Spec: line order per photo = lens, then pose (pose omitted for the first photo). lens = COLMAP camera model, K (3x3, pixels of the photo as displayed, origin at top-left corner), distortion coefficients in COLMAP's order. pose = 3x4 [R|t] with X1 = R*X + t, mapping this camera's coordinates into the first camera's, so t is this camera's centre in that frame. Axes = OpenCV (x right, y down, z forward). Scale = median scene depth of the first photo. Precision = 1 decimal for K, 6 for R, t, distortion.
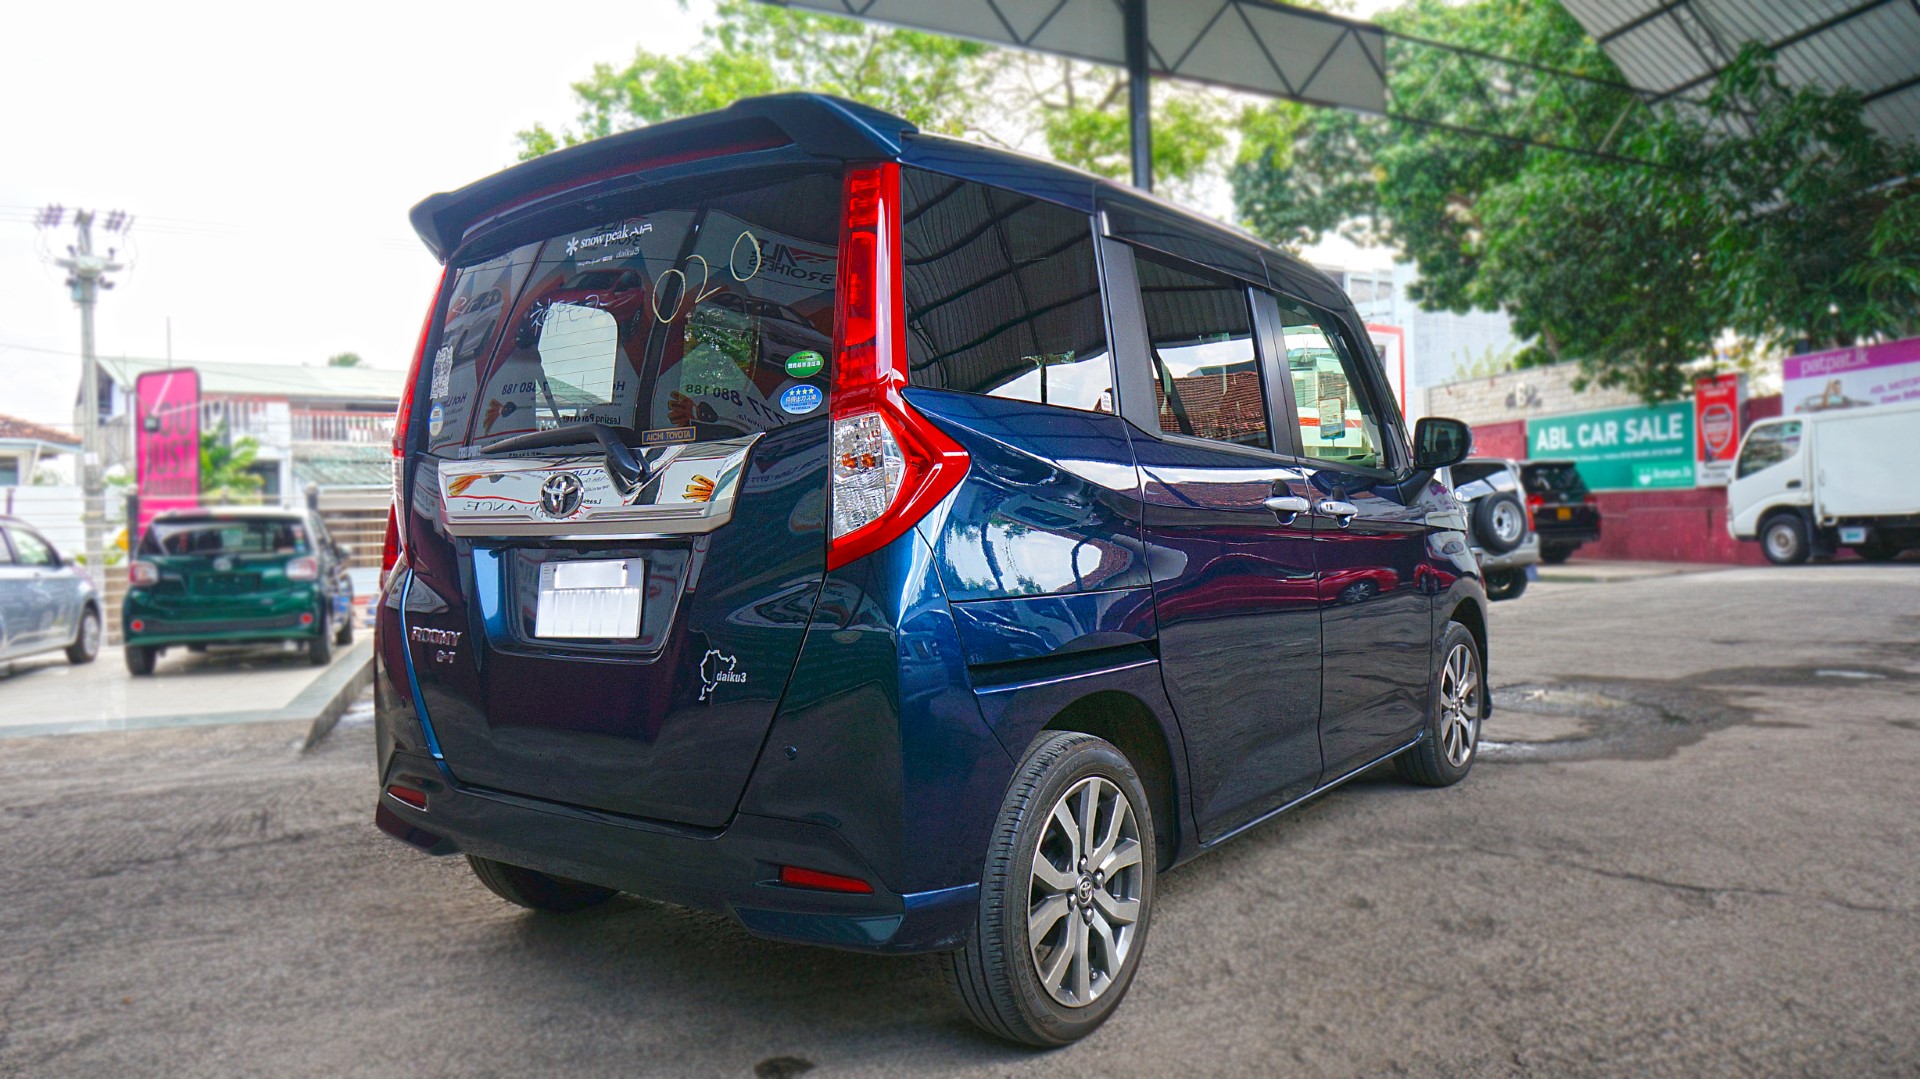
lens RADIAL K [[1323.6, 0, 948.4], [0, 1323.6, 542.3], [0, 0, 1]] dist [-0.061542, 0.080450]
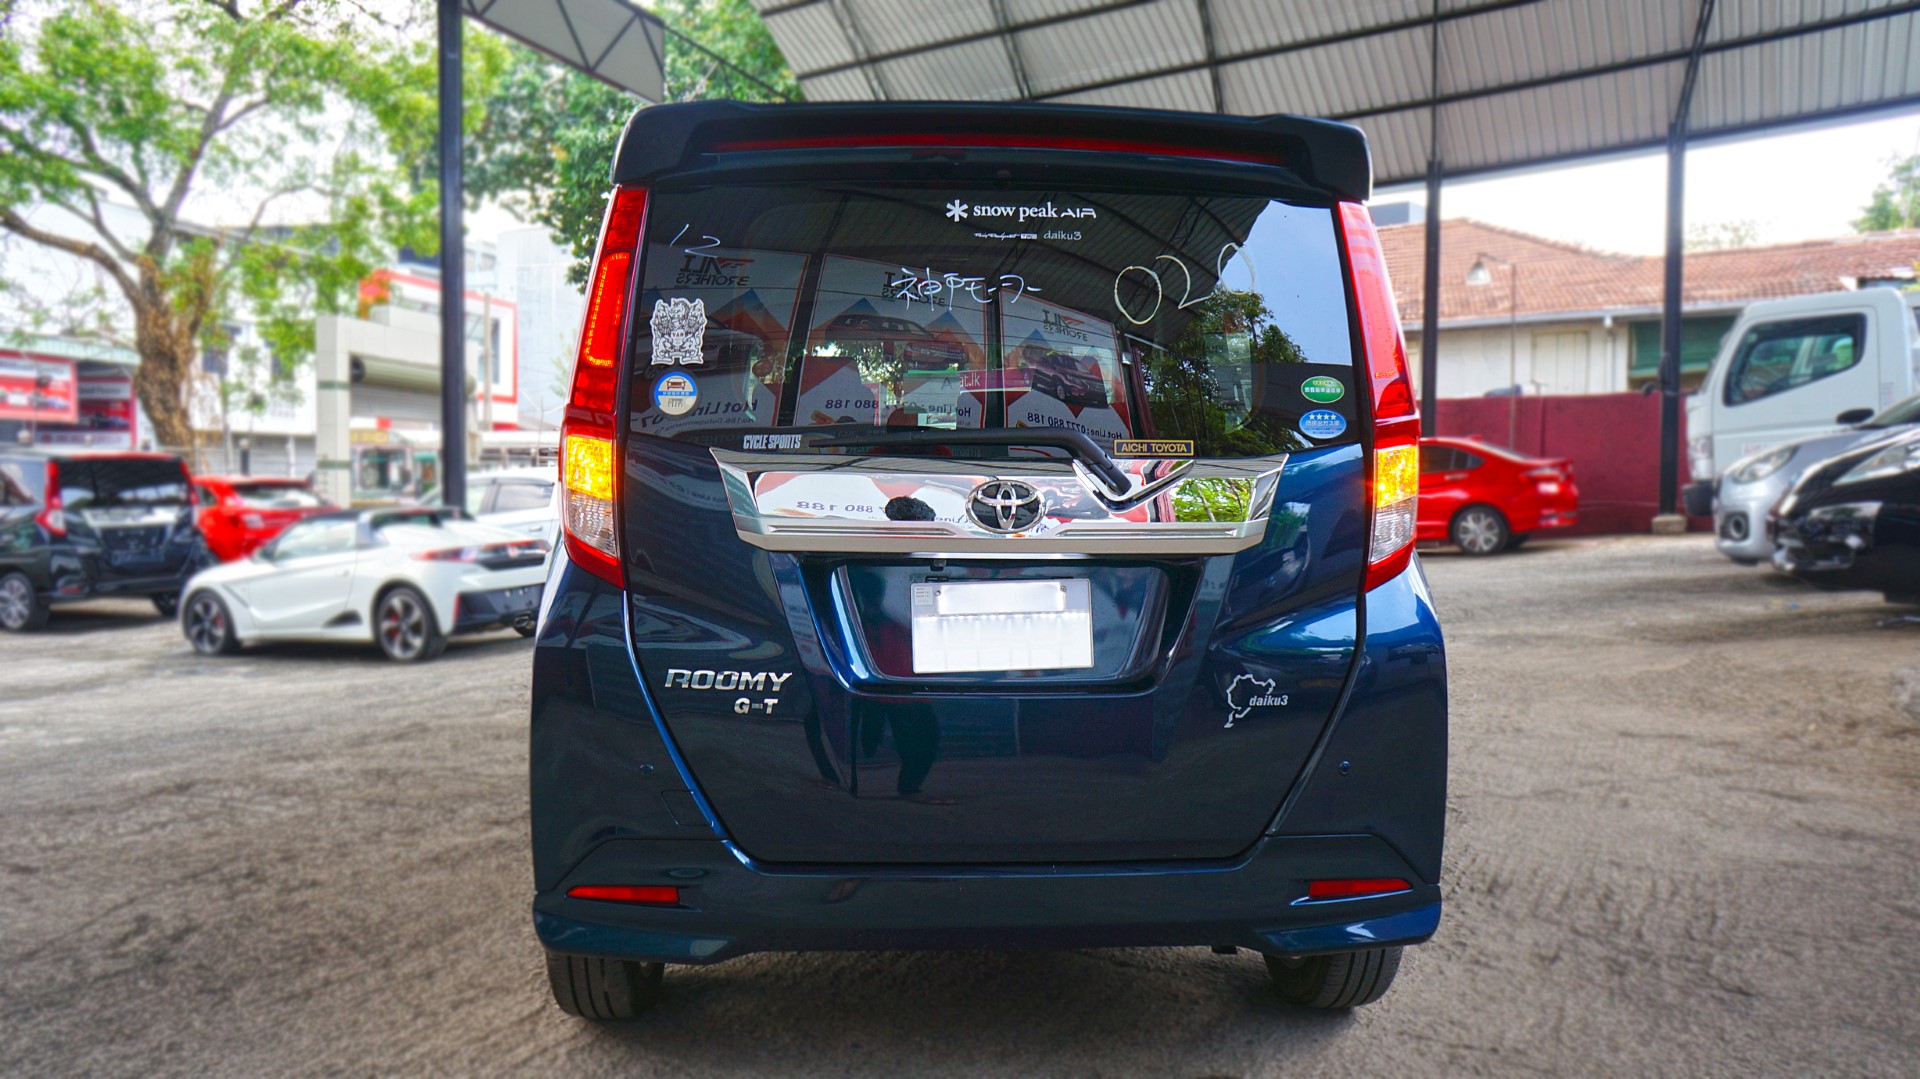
lens RADIAL K [[1323.6, 0, 948.4], [0, 1323.6, 542.3], [0, 0, 1]] dist [-0.061542, 0.080450]
pose [[0.745970, 0.000200, 0.665979, -0.126216], [-0.014041, 0.999782, 0.015428, -0.003557], [-0.665831, -0.020860, 0.745811, 0.053818]]
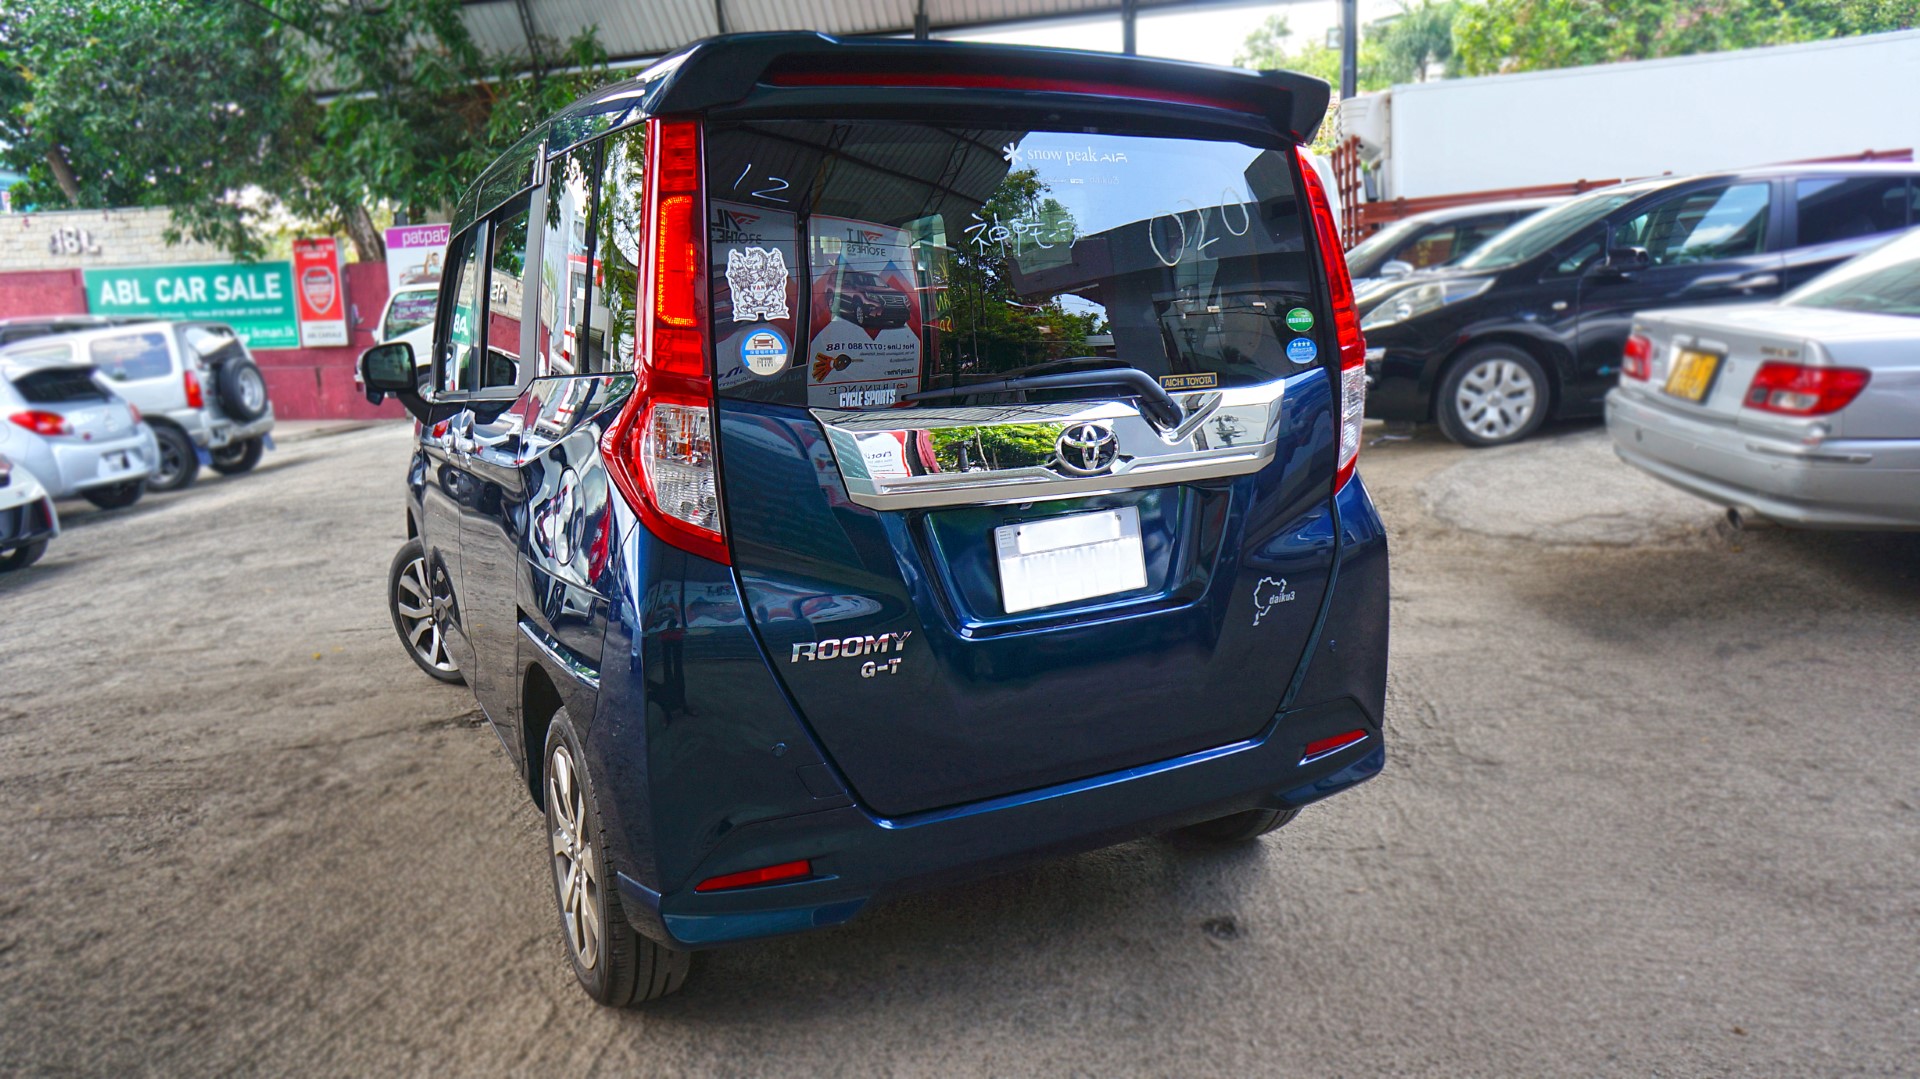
lens RADIAL K [[1305.5, 0, 960.0], [0, 1305.5, 539.5], [0, 0, 1]] dist [-0.039057, 0.081433]
pose [[0.409607, -0.140945, 0.901308, -0.161251], [0.036599, 0.989736, 0.138141, -0.014115], [-0.911528, -0.023596, 0.410561, 0.100241]]
